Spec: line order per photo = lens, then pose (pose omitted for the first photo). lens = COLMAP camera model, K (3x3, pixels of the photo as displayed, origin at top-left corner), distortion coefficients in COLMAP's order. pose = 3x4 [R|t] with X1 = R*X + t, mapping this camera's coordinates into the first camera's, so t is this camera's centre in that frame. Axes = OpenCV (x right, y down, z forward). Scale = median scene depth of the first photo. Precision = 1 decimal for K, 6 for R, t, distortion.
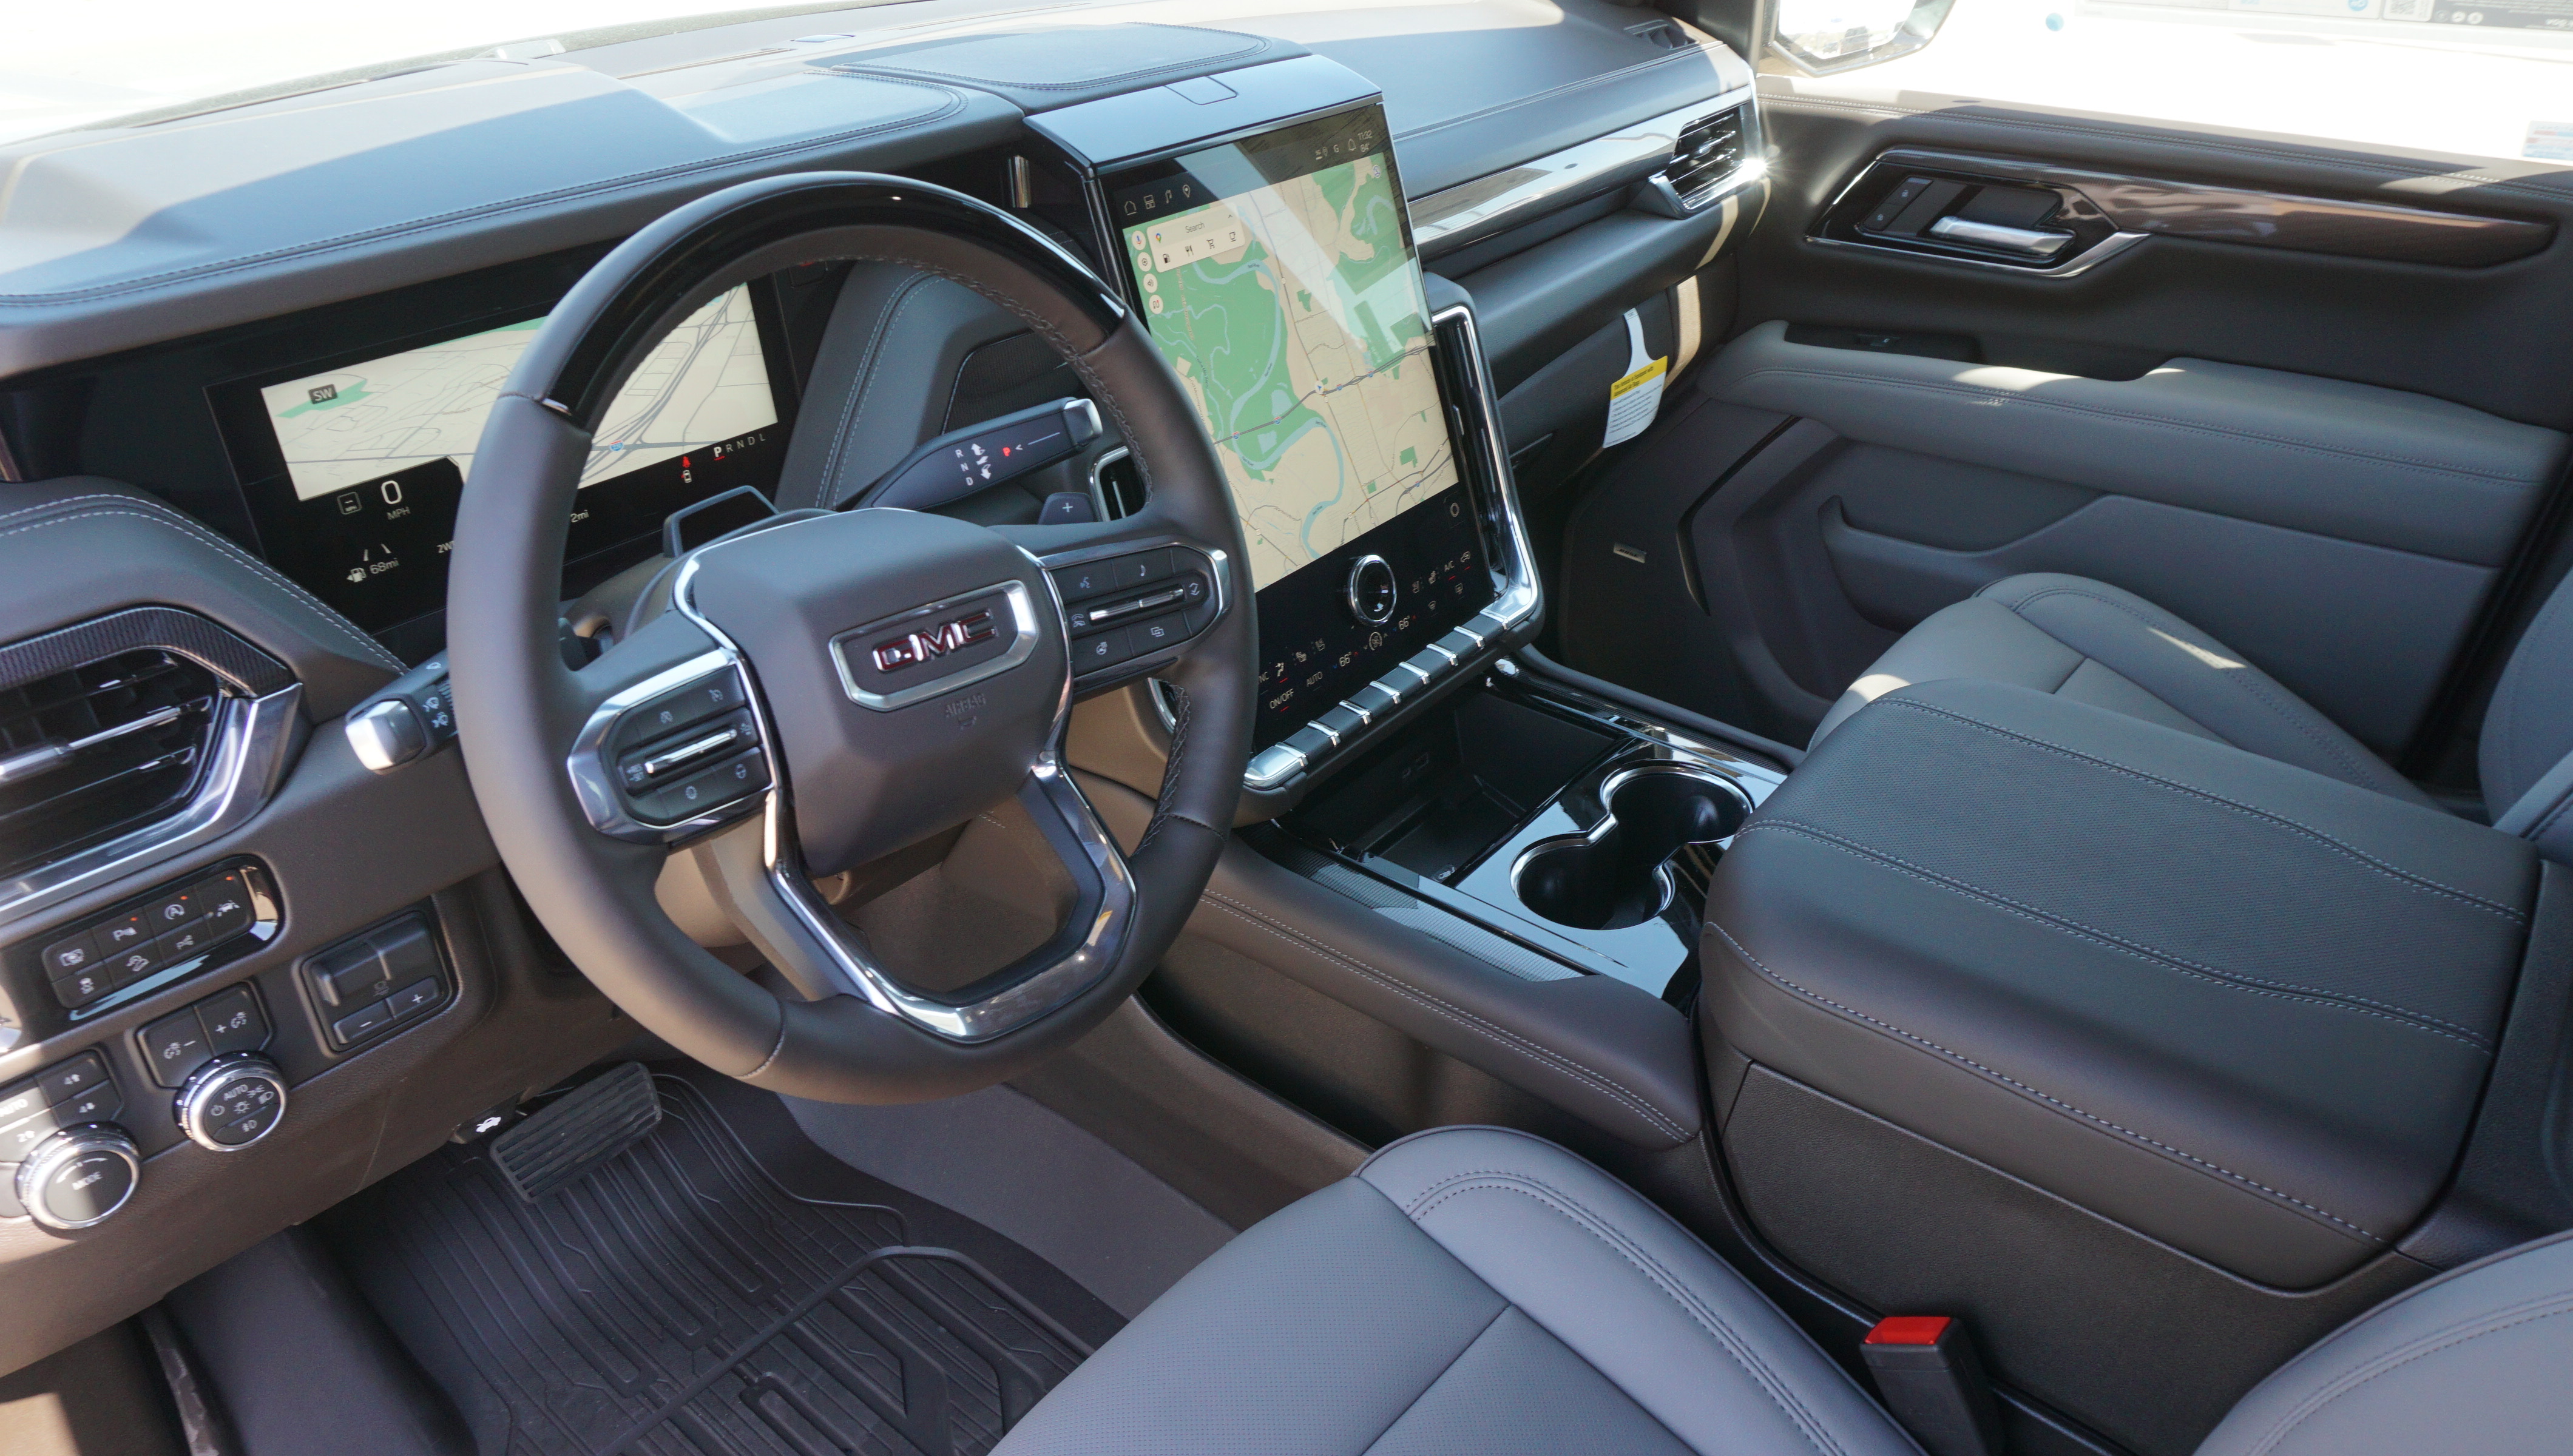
lens RADIAL K [[1719.4, 0, 1312.1], [0, 1719.4, 727.2], [0, 0, 1]] dist [-0.030846, 0.002866]
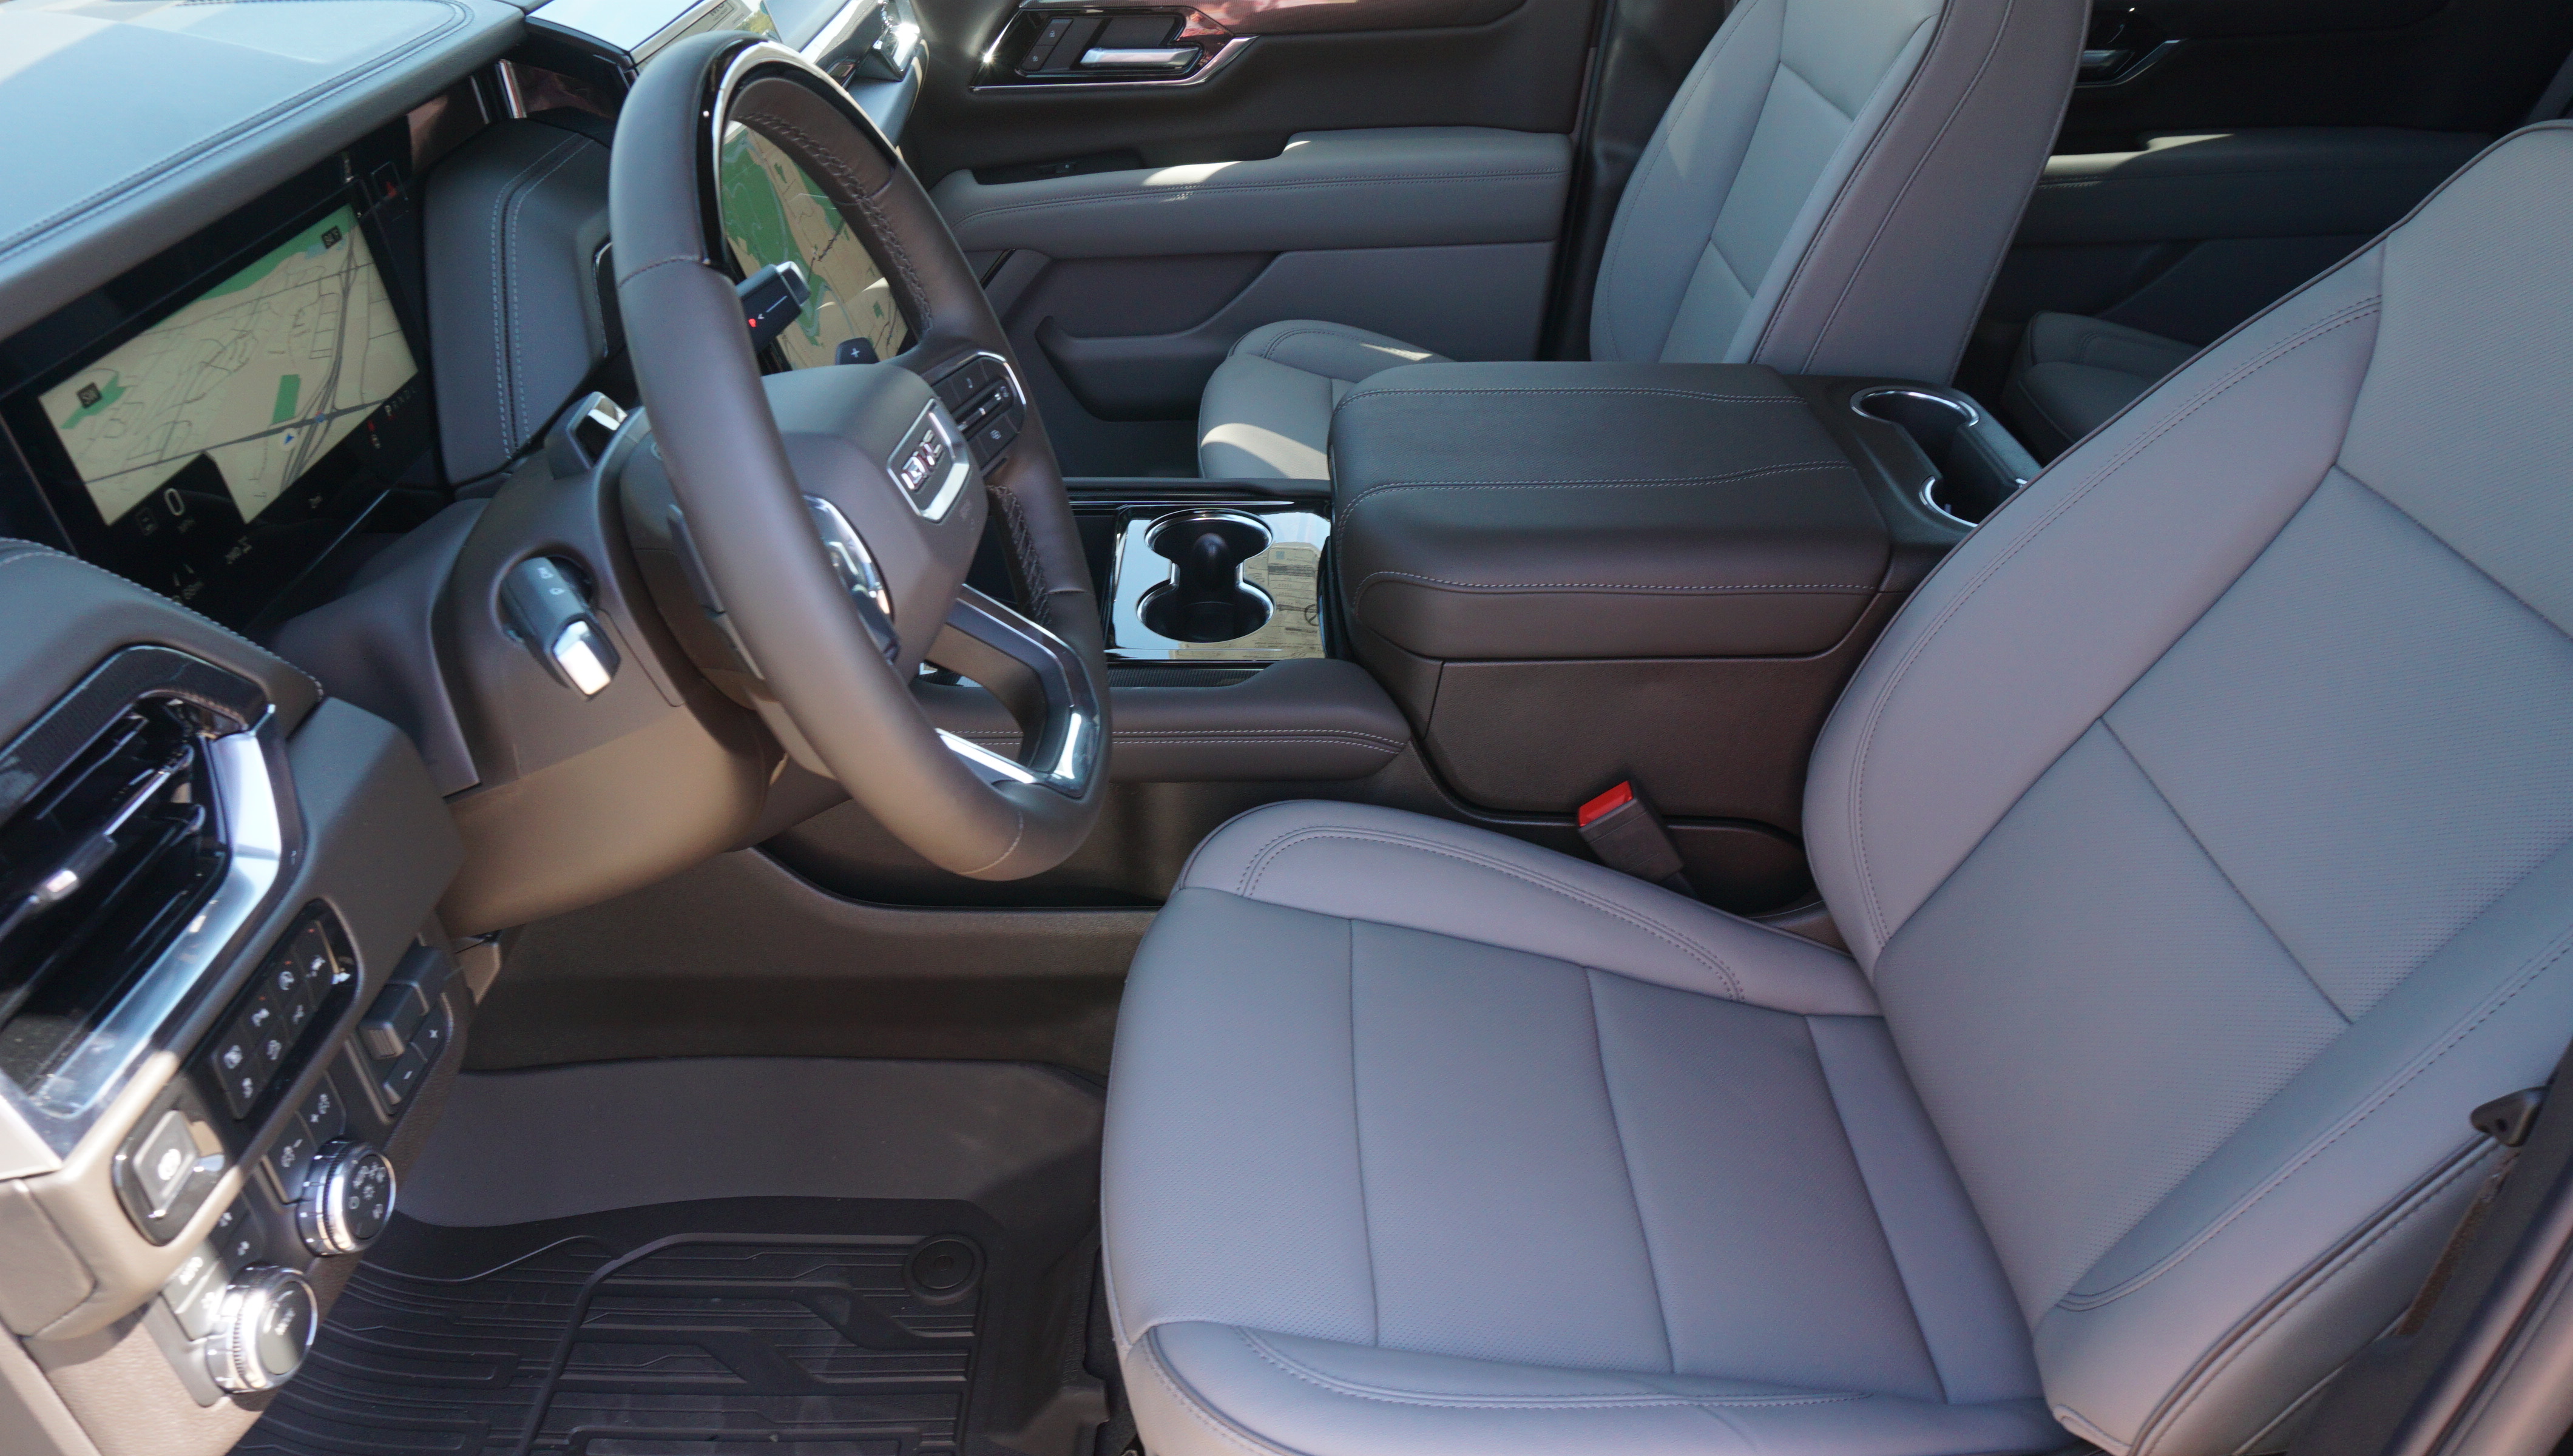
lens RADIAL K [[1722.2, 0, 1295.1], [0, 1722.2, 746.6], [0, 0, 1]] dist [-0.058349, 0.042142]
pose [[0.763243, -0.345809, 0.545781, -0.429633], [0.317130, 0.936467, 0.149861, 0.018967], [-0.562929, 0.058703, 0.824418, -0.002193]]
